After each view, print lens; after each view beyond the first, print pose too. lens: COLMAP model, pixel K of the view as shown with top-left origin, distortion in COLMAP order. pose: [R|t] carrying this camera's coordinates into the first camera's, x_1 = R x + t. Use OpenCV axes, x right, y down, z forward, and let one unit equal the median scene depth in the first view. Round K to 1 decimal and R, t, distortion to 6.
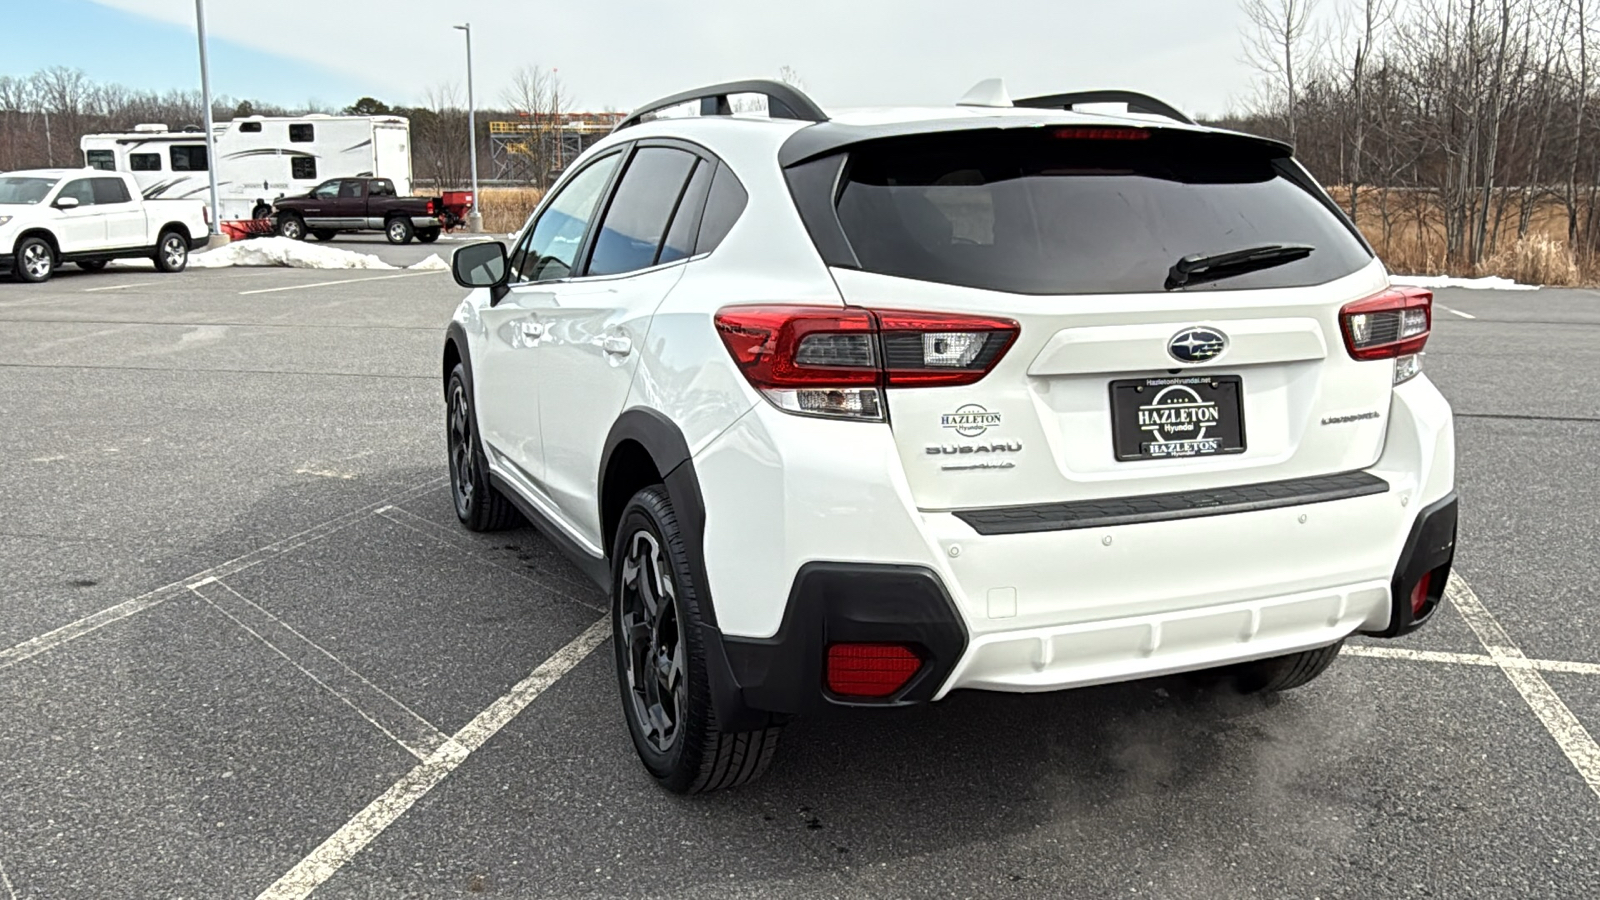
lens RADIAL K [[1383.9, 0, 800.0], [0, 1383.9, 450.0], [0, 0, 1]] dist [0.003110, -0.005462]
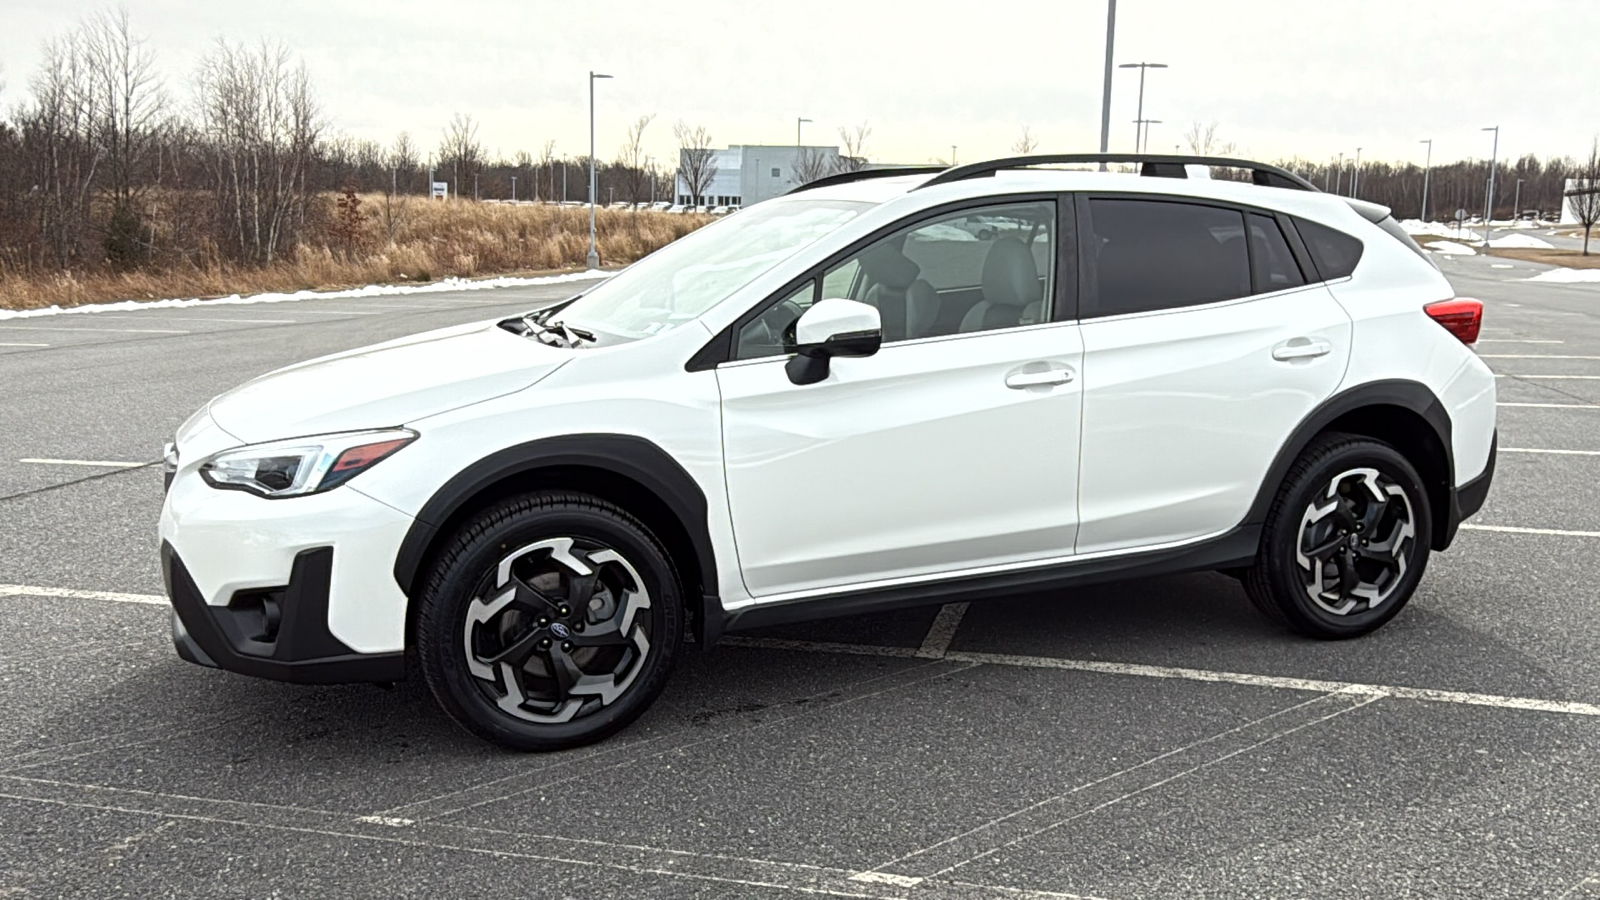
lens RADIAL K [[1383.9, 0, 800.0], [0, 1383.9, 450.0], [0, 0, 1]] dist [0.003110, -0.005462]
pose [[0.009812, -0.156420, 0.987642, -1.207110], [0.182364, 0.971405, 0.152037, -0.224719], [-0.983182, 0.178619, 0.038057, 1.176039]]
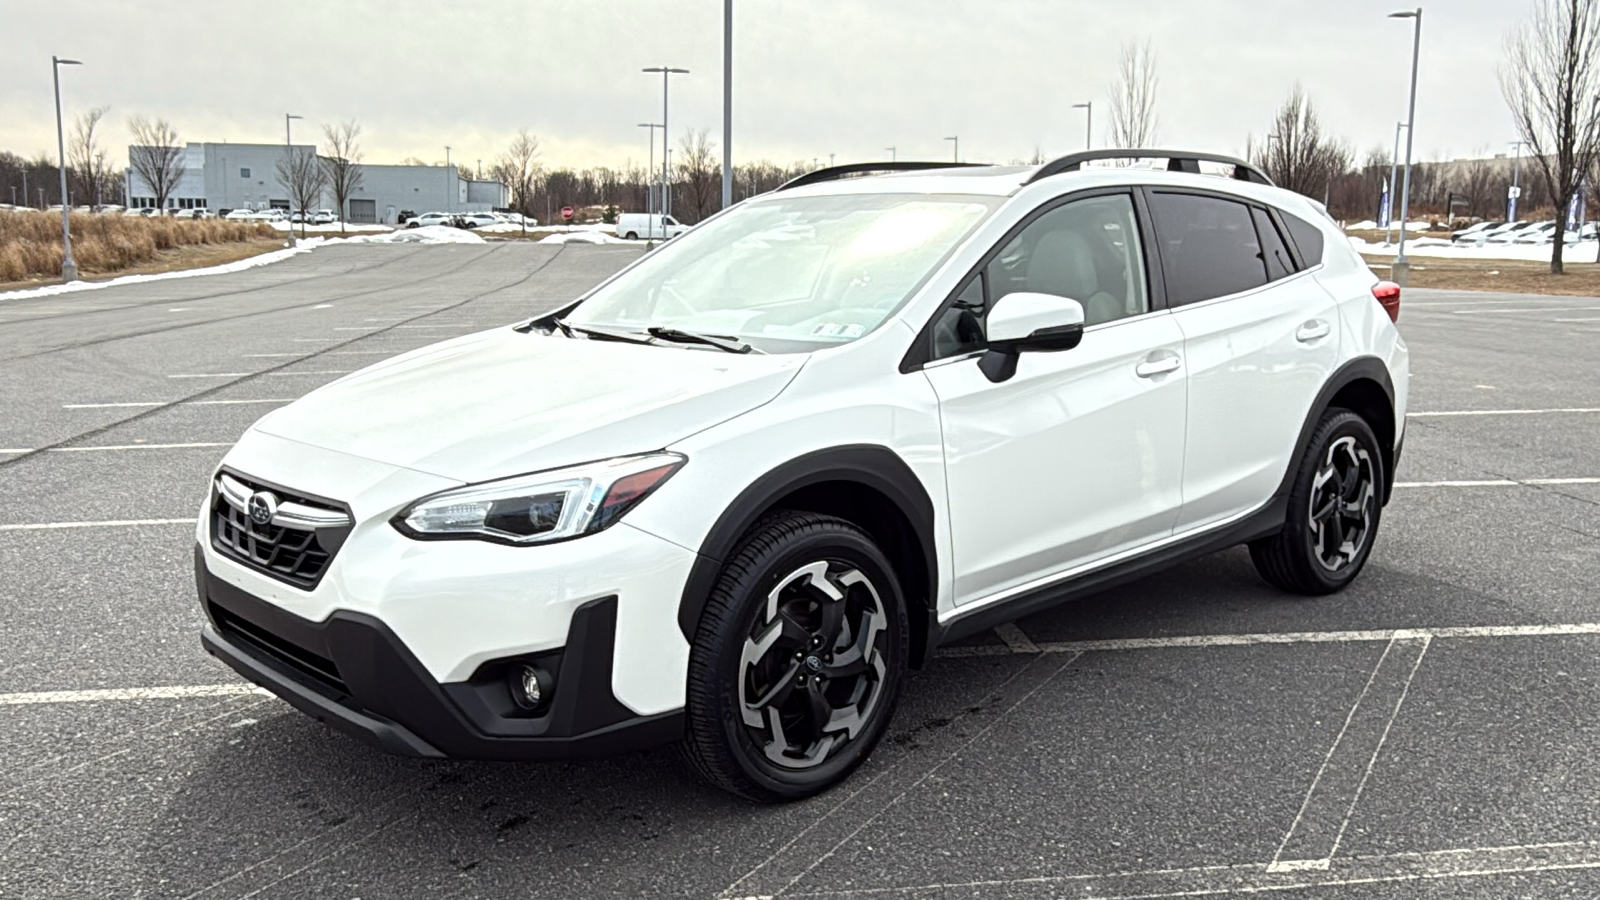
lens RADIAL K [[1383.9, 0, 800.0], [0, 1383.9, 450.0], [0, 0, 1]] dist [0.003110, -0.005462]
pose [[-0.351616, -0.143179, 0.925130, -1.073559], [0.178832, 0.959762, 0.216508, -0.302572], [-0.918904, 0.241571, -0.311863, 1.618612]]
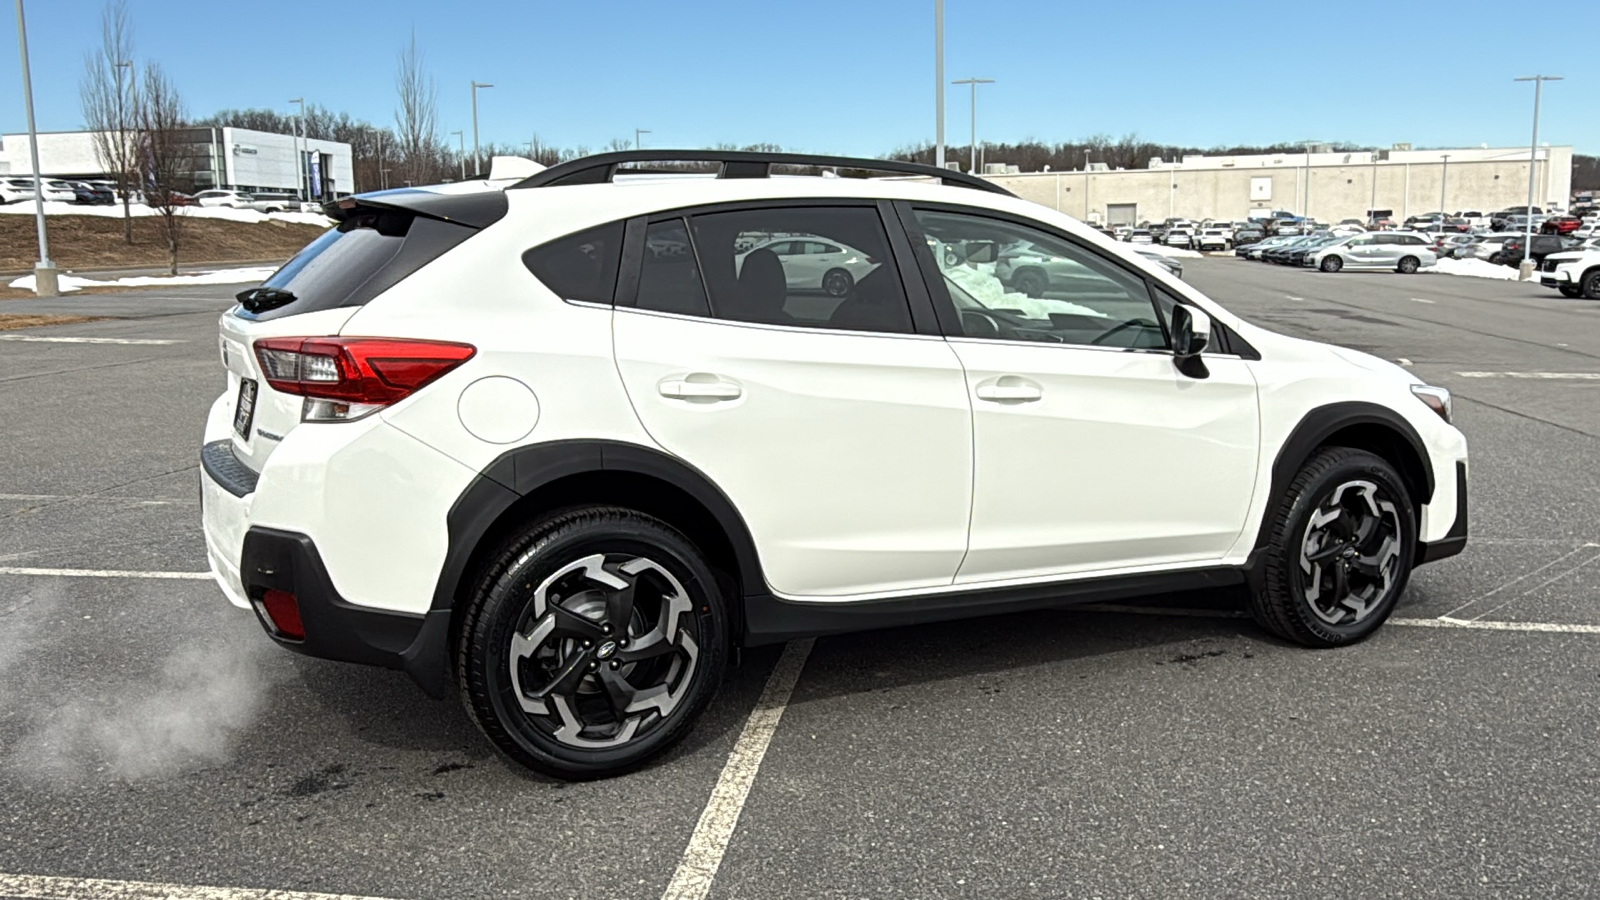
lens RADIAL K [[1383.9, 0, 800.0], [0, 1383.9, 450.0], [0, 0, 1]] dist [0.003110, -0.005462]
pose [[0.095966, 0.145656, -0.984670, 1.162489], [-0.187646, 0.974146, 0.125811, -0.177671], [0.977538, 0.172696, 0.120816, 0.936761]]
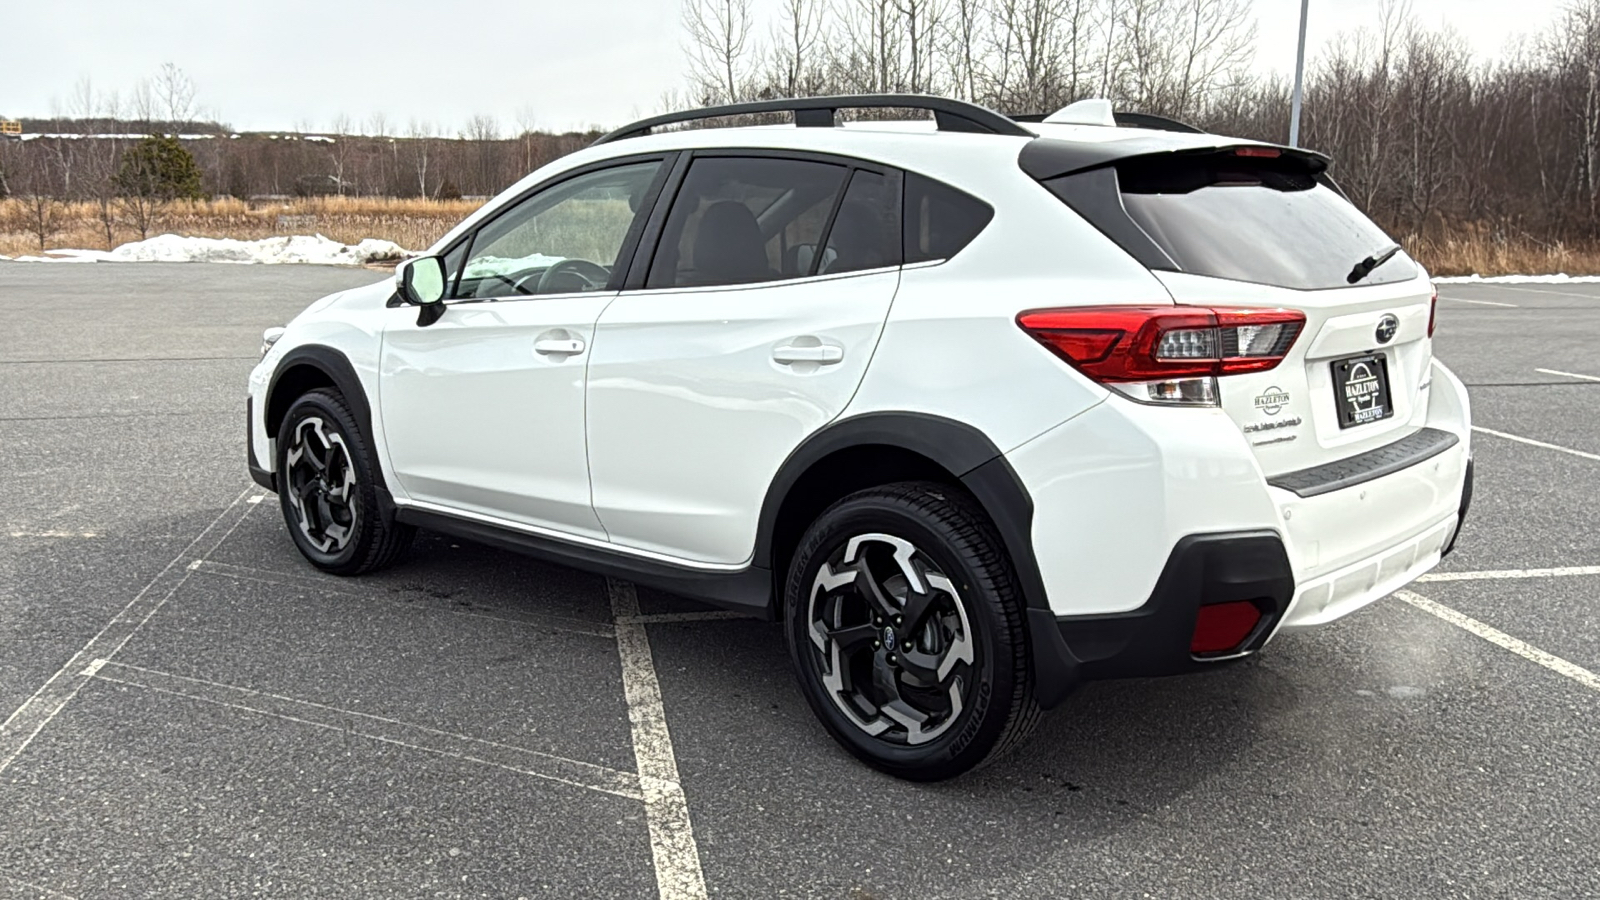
lens RADIAL K [[1383.9, 0, 800.0], [0, 1383.9, 450.0], [0, 0, 1]] dist [0.003110, -0.005462]
pose [[0.912230, -0.072590, 0.403196, -0.444250], [0.075093, 0.997130, 0.009621, -0.013263], [-0.402737, 0.021500, 0.915063, 0.067094]]
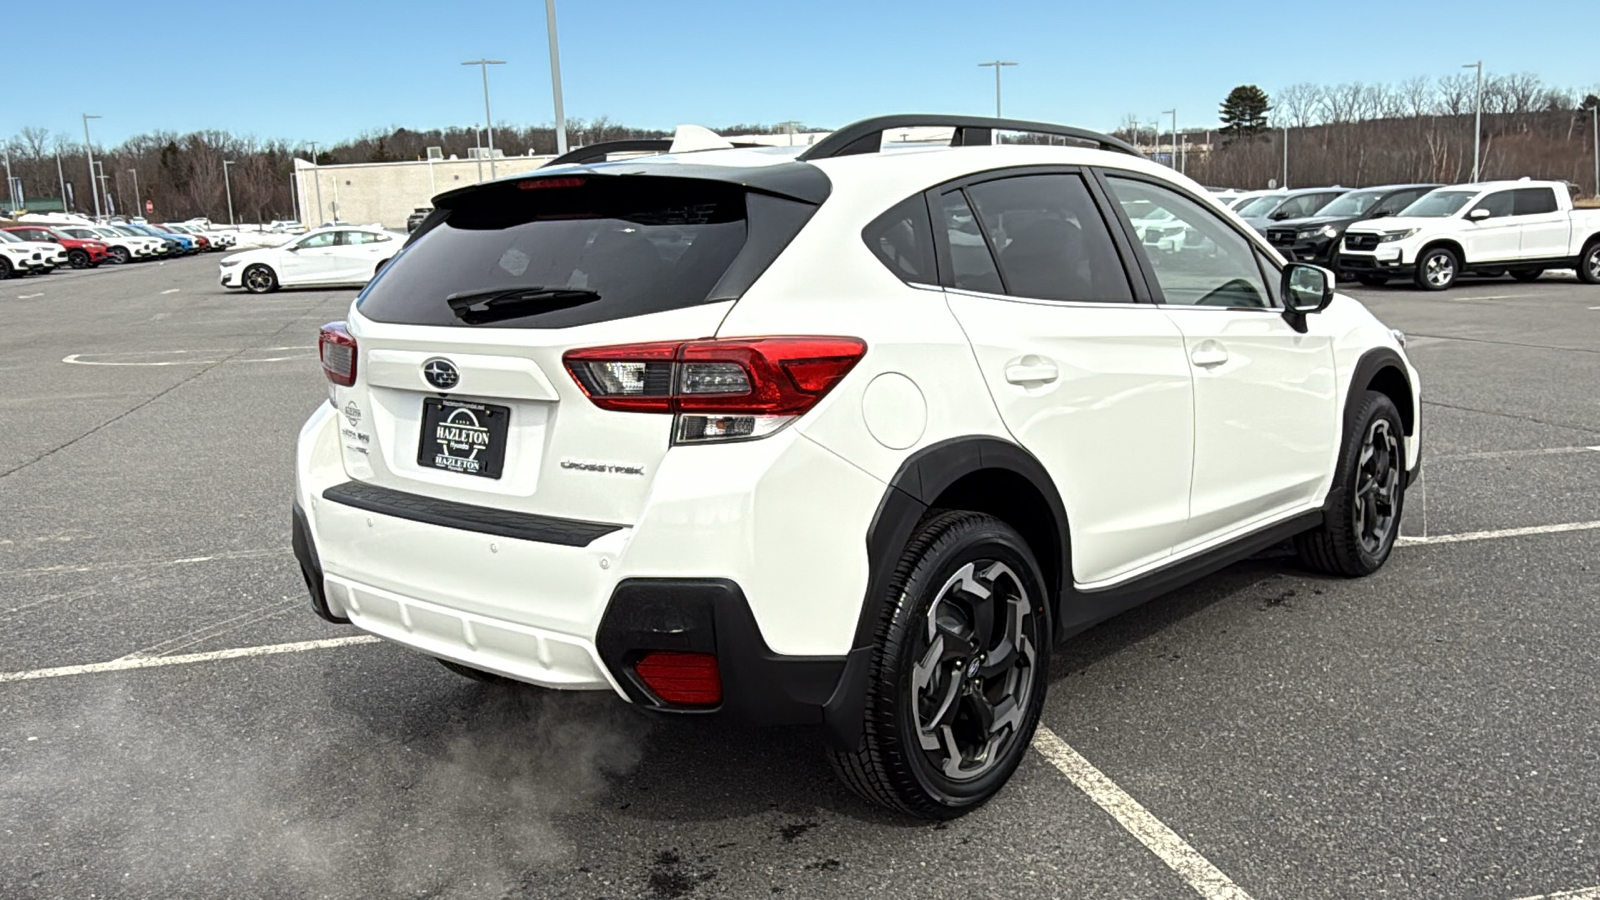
lens RADIAL K [[1383.9, 0, 800.0], [0, 1383.9, 450.0], [0, 0, 1]] dist [0.003110, -0.005462]
pose [[0.453789, 0.130431, -0.881512, 0.945259], [-0.134090, 0.987961, 0.077154, -0.092872], [0.880963, 0.083190, 0.465815, 0.482755]]
